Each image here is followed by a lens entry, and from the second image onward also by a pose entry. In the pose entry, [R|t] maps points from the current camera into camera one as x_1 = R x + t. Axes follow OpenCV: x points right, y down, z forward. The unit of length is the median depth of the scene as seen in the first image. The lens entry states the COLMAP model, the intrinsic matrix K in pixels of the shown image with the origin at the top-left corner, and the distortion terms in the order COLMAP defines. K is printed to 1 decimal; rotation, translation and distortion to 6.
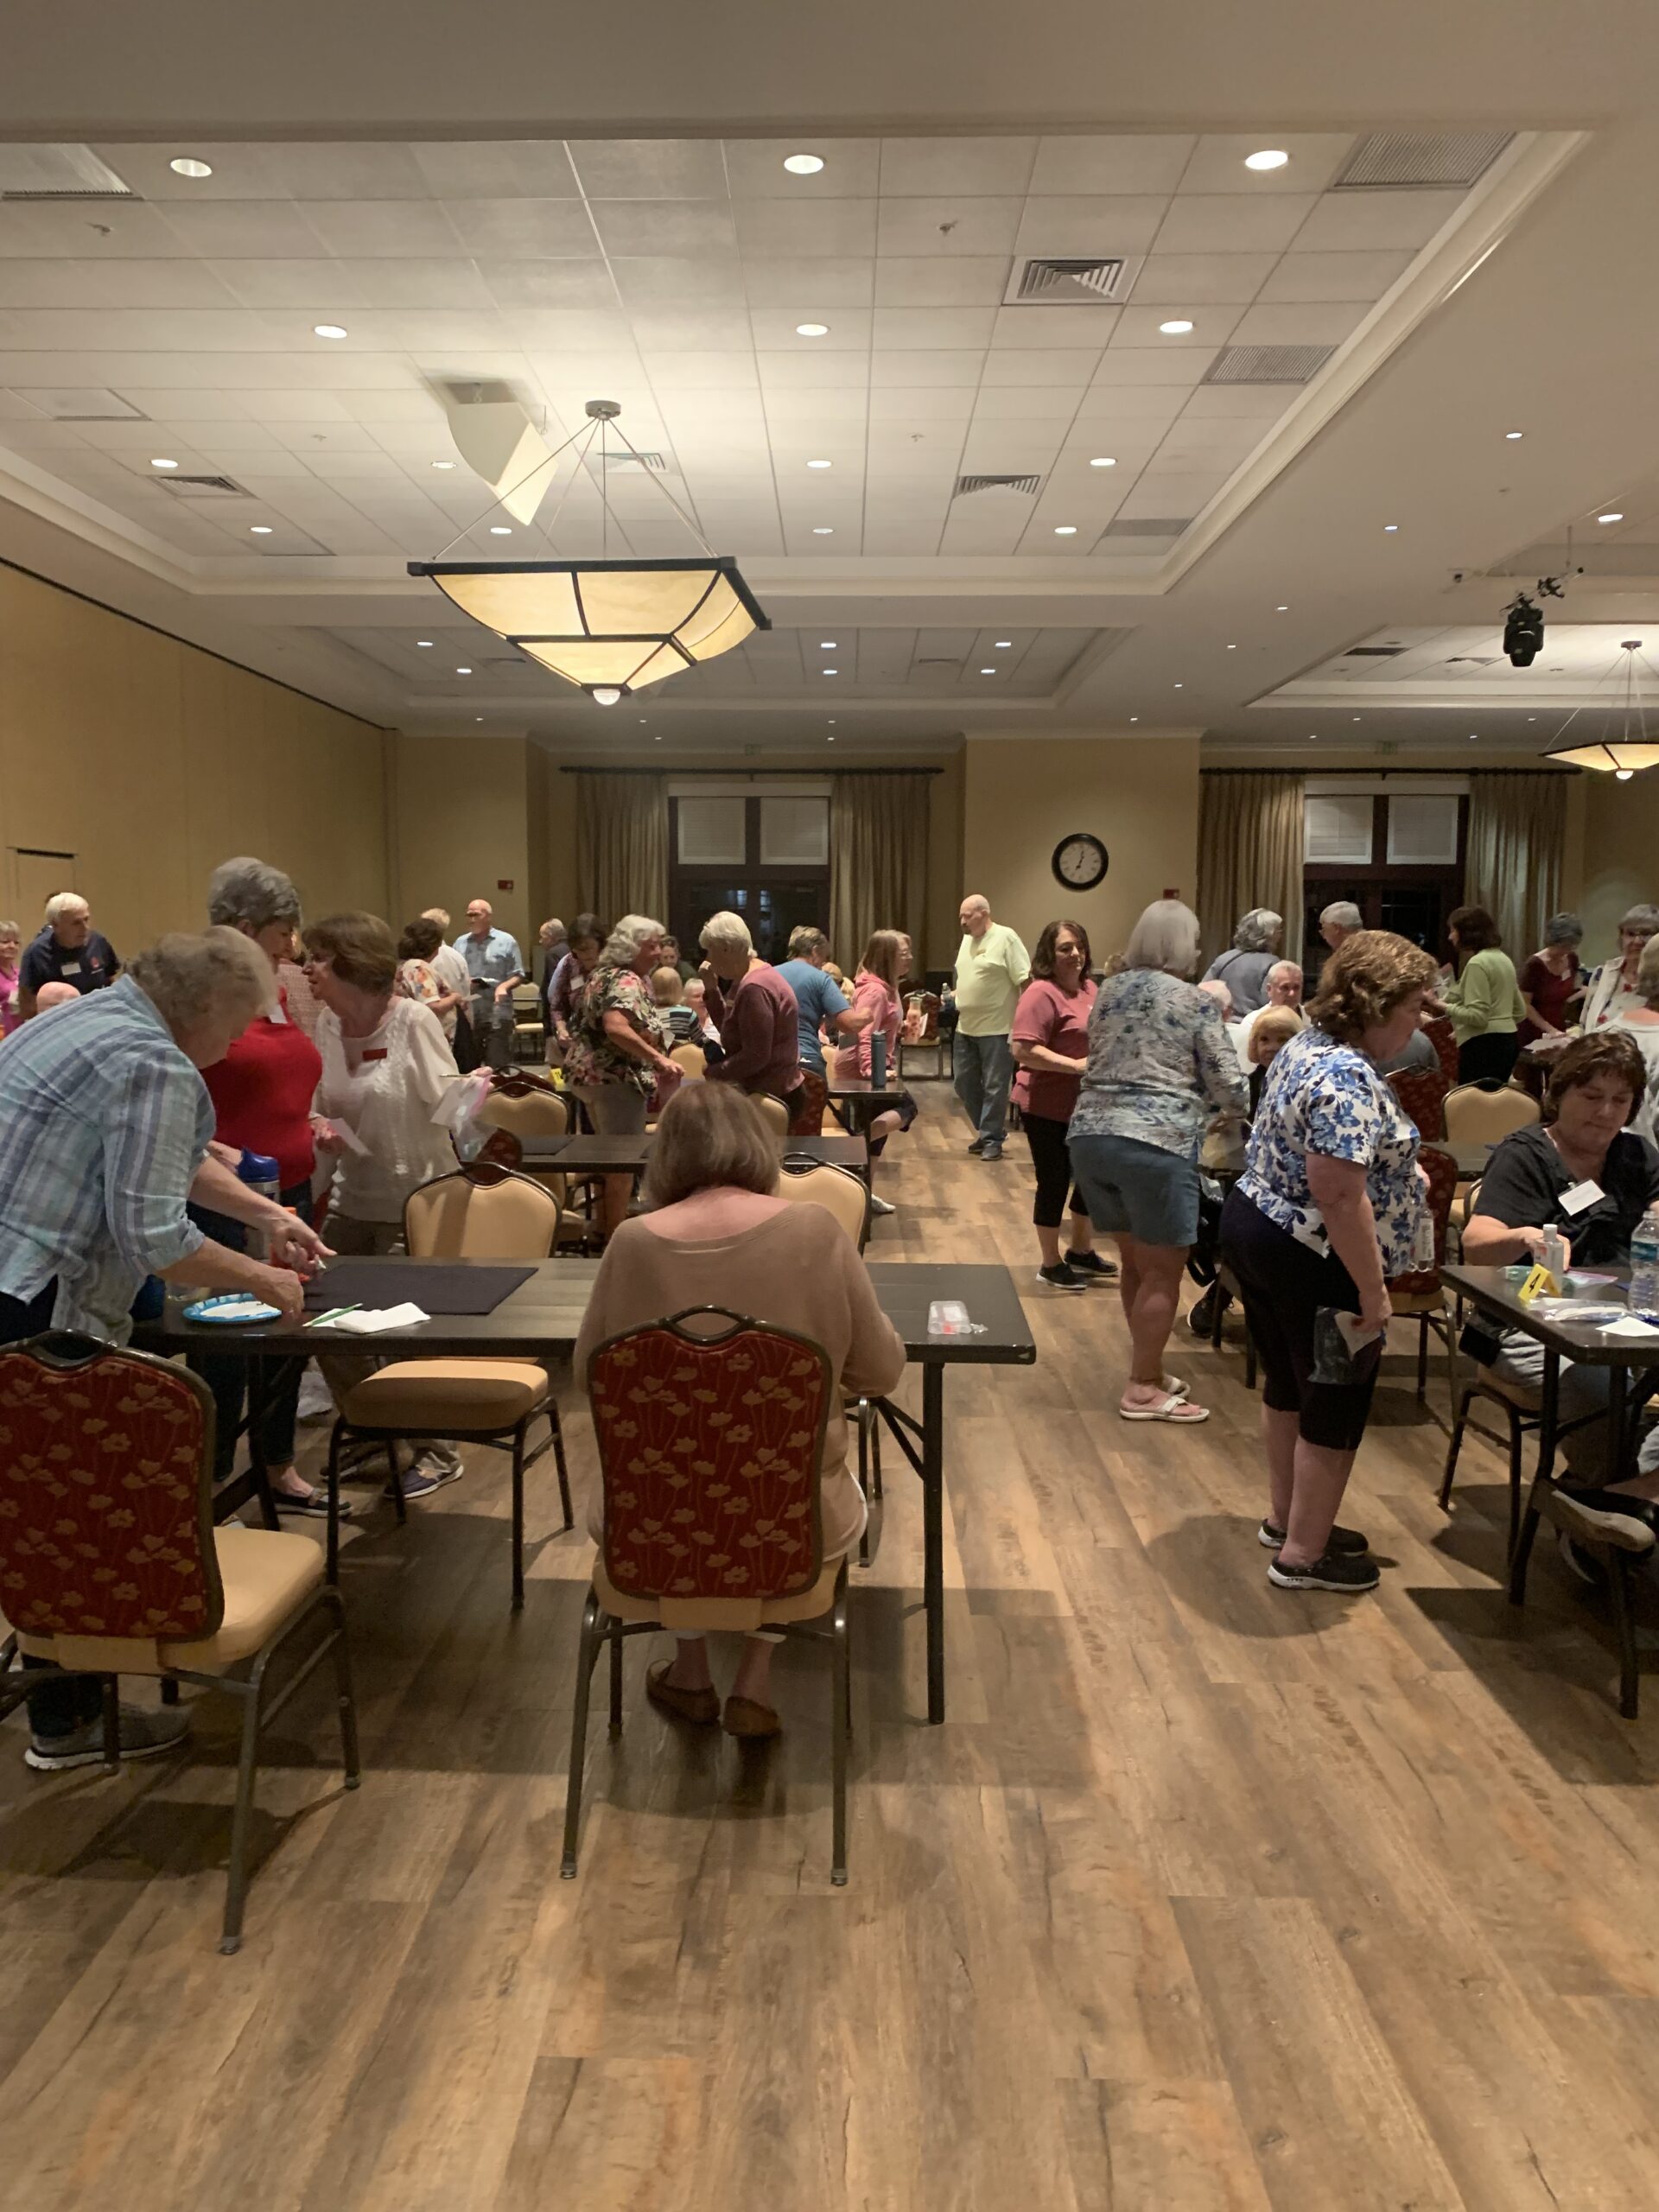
lens RADIAL K [[1705.7, 0, 829.5], [0, 1705.7, 1106.0], [0, 0, 1]] dist [0.012035, -0.007706]
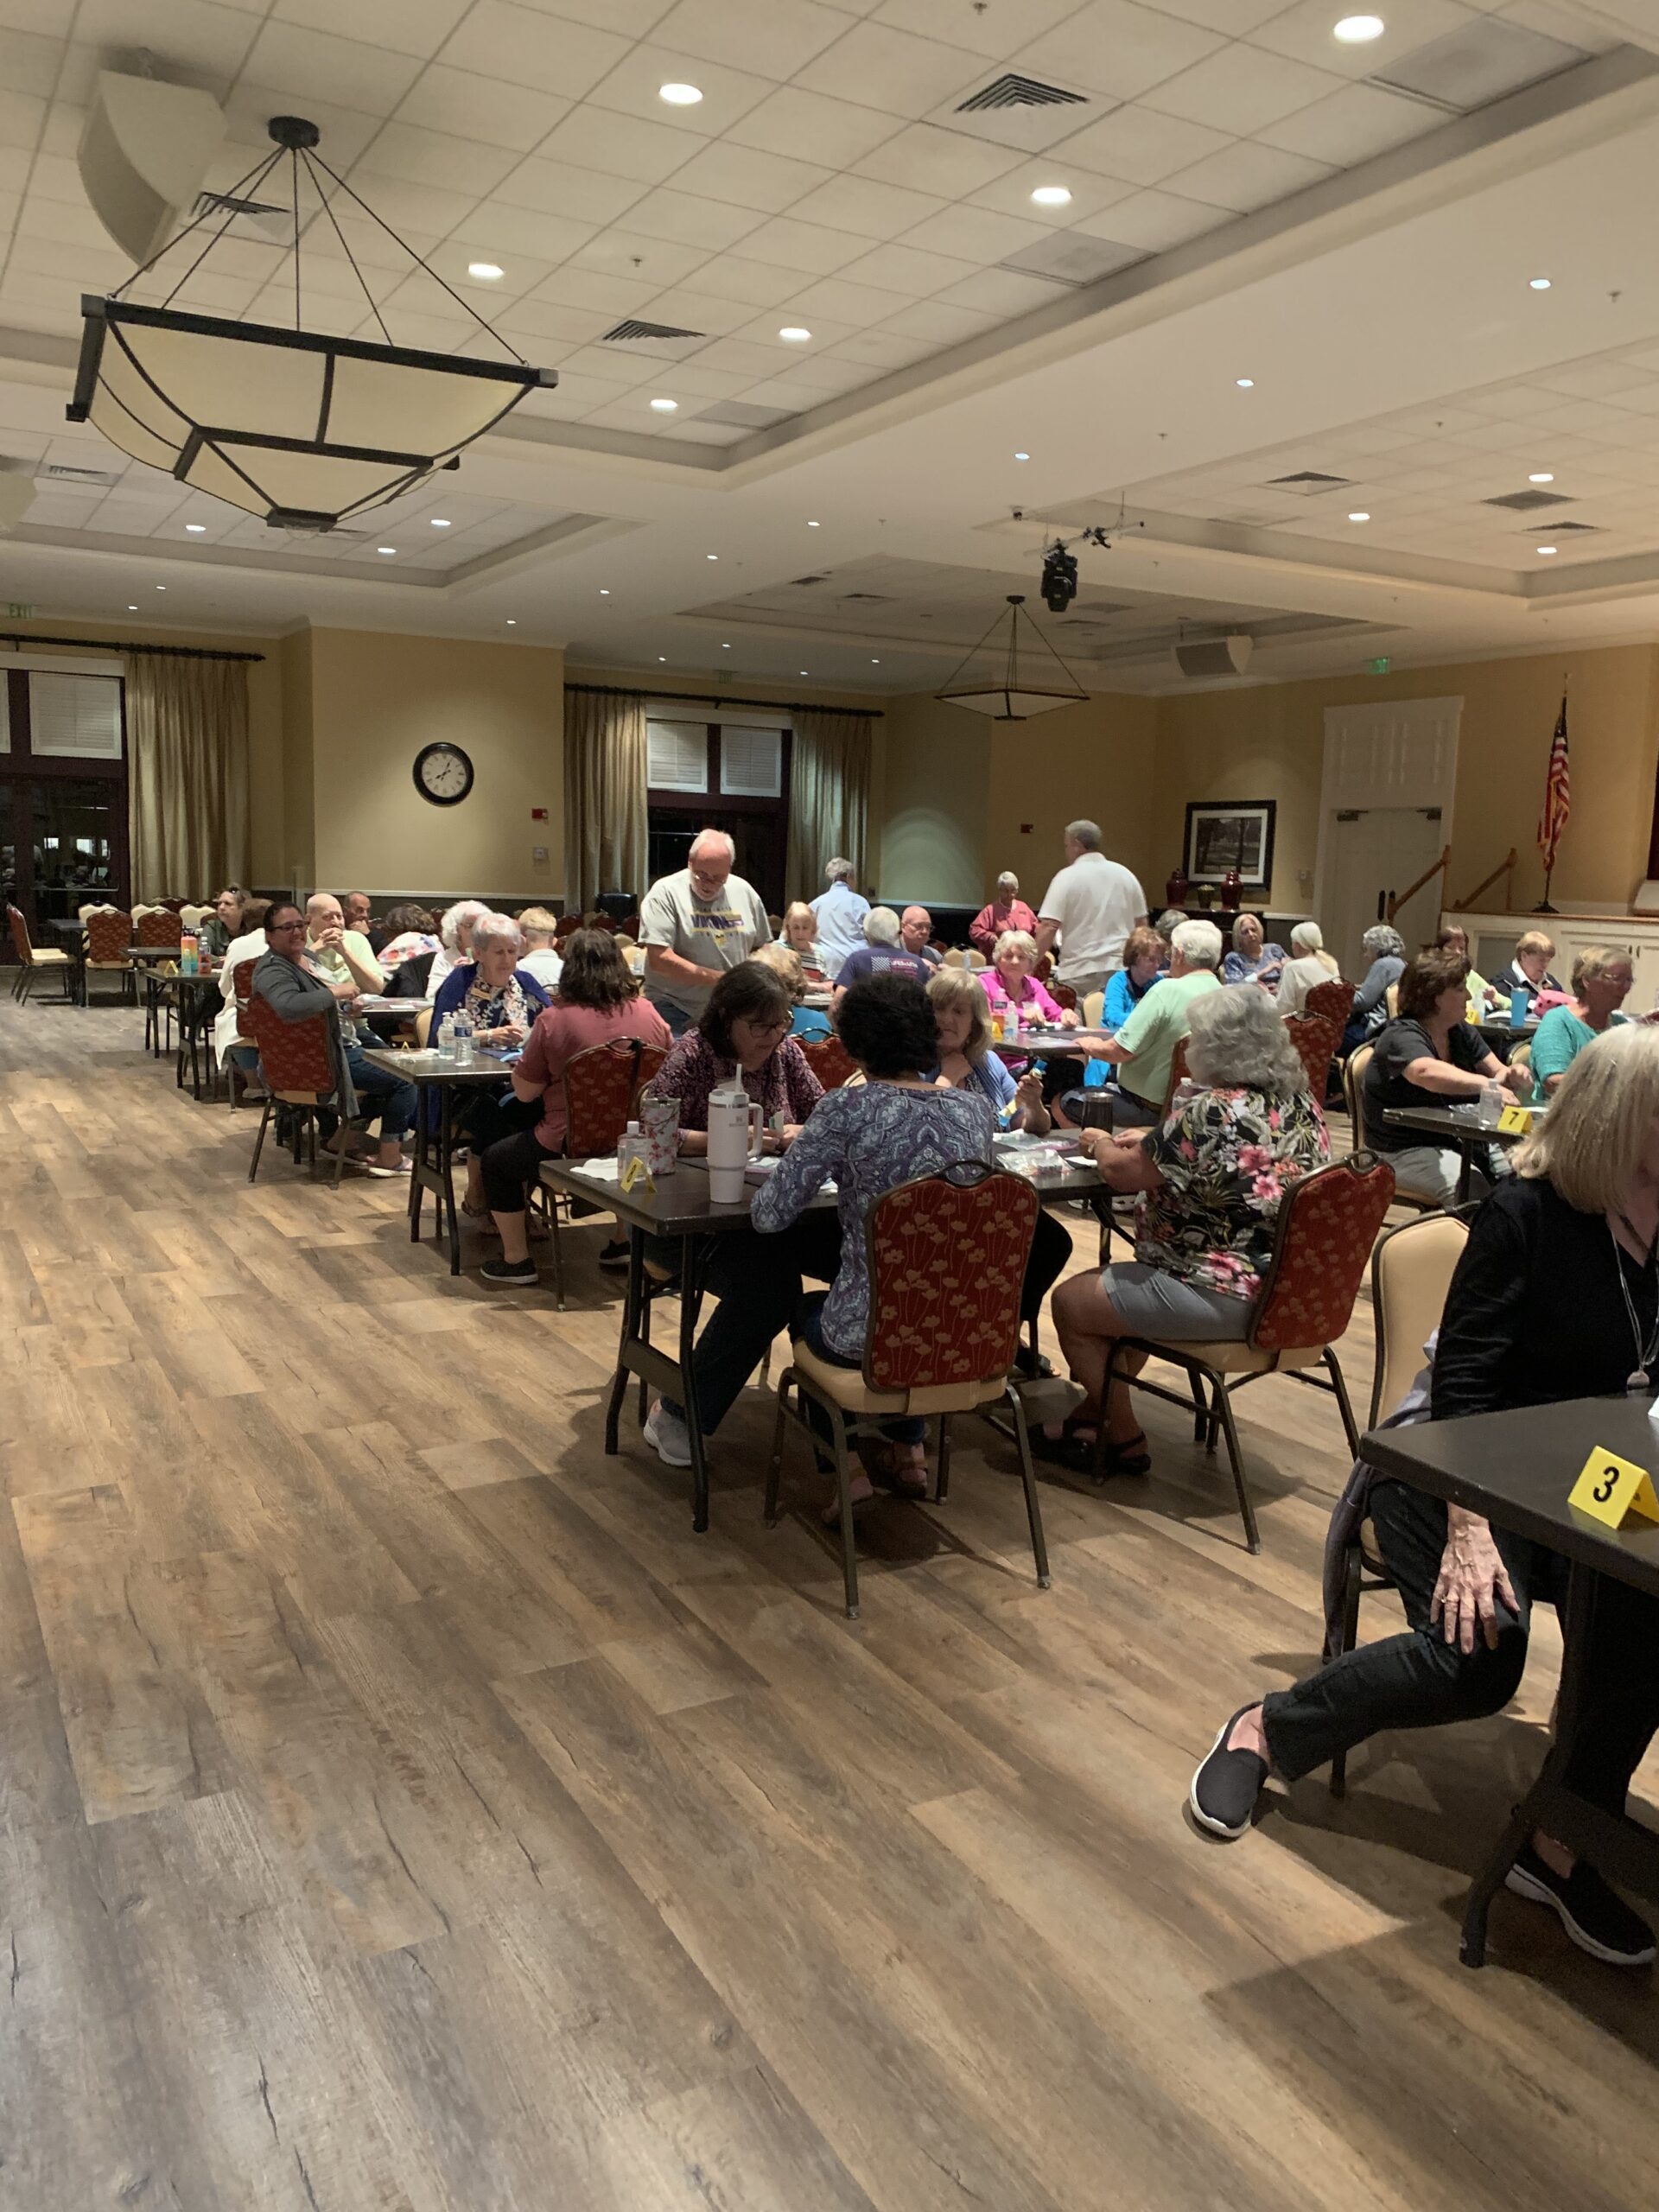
lens RADIAL K [[1666.2, 0, 870.7], [0, 1666.2, 1136.8], [0, 0, 1]] dist [0.093609, -0.132049]
pose [[0.858684, -0.058000, 0.509213, -0.129698], [0.023717, 0.997008, 0.073566, -0.008363], [-0.511956, -0.051093, 0.857491, 0.088109]]
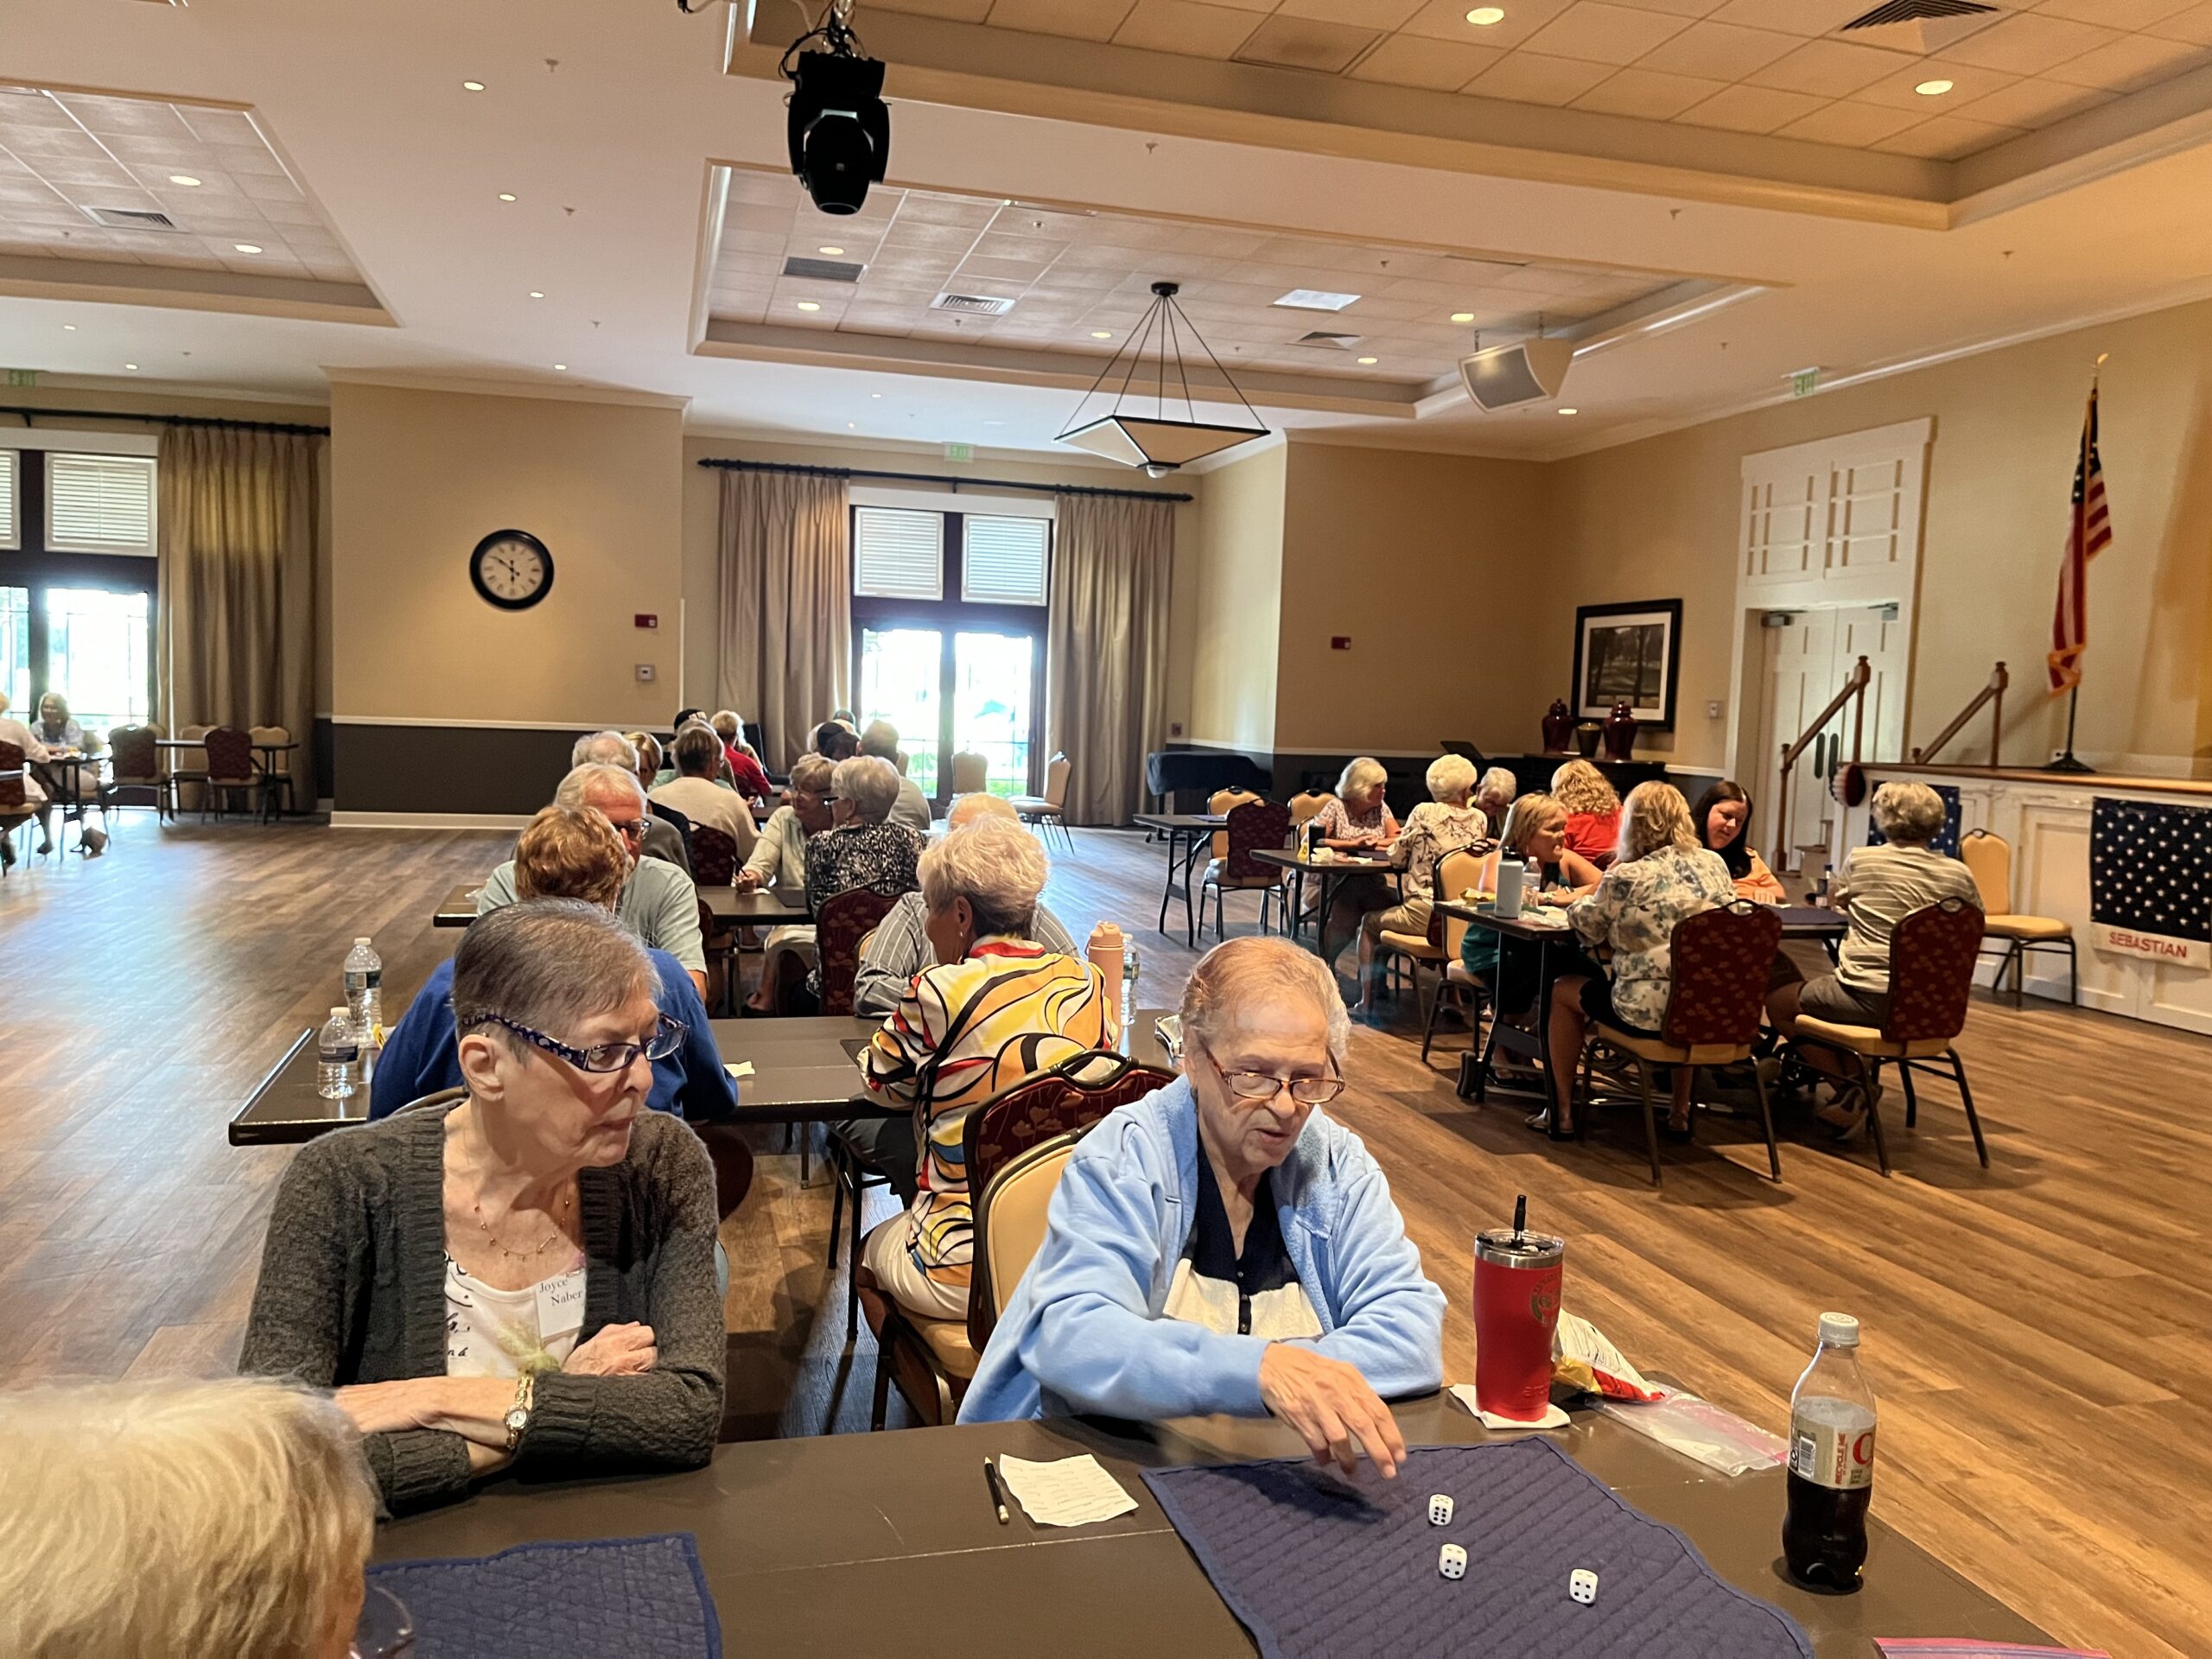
lens RADIAL K [[1697.8, 0, 1126.6], [0, 1697.8, 840.8], [0, 0, 1]] dist [0.075627, -0.089319]
pose [[0.957708, 0.008951, 0.287603, 0.187288], [-0.005579, 0.999906, -0.012544, -0.022374], [-0.287689, 0.010409, 0.957667, 0.242240]]
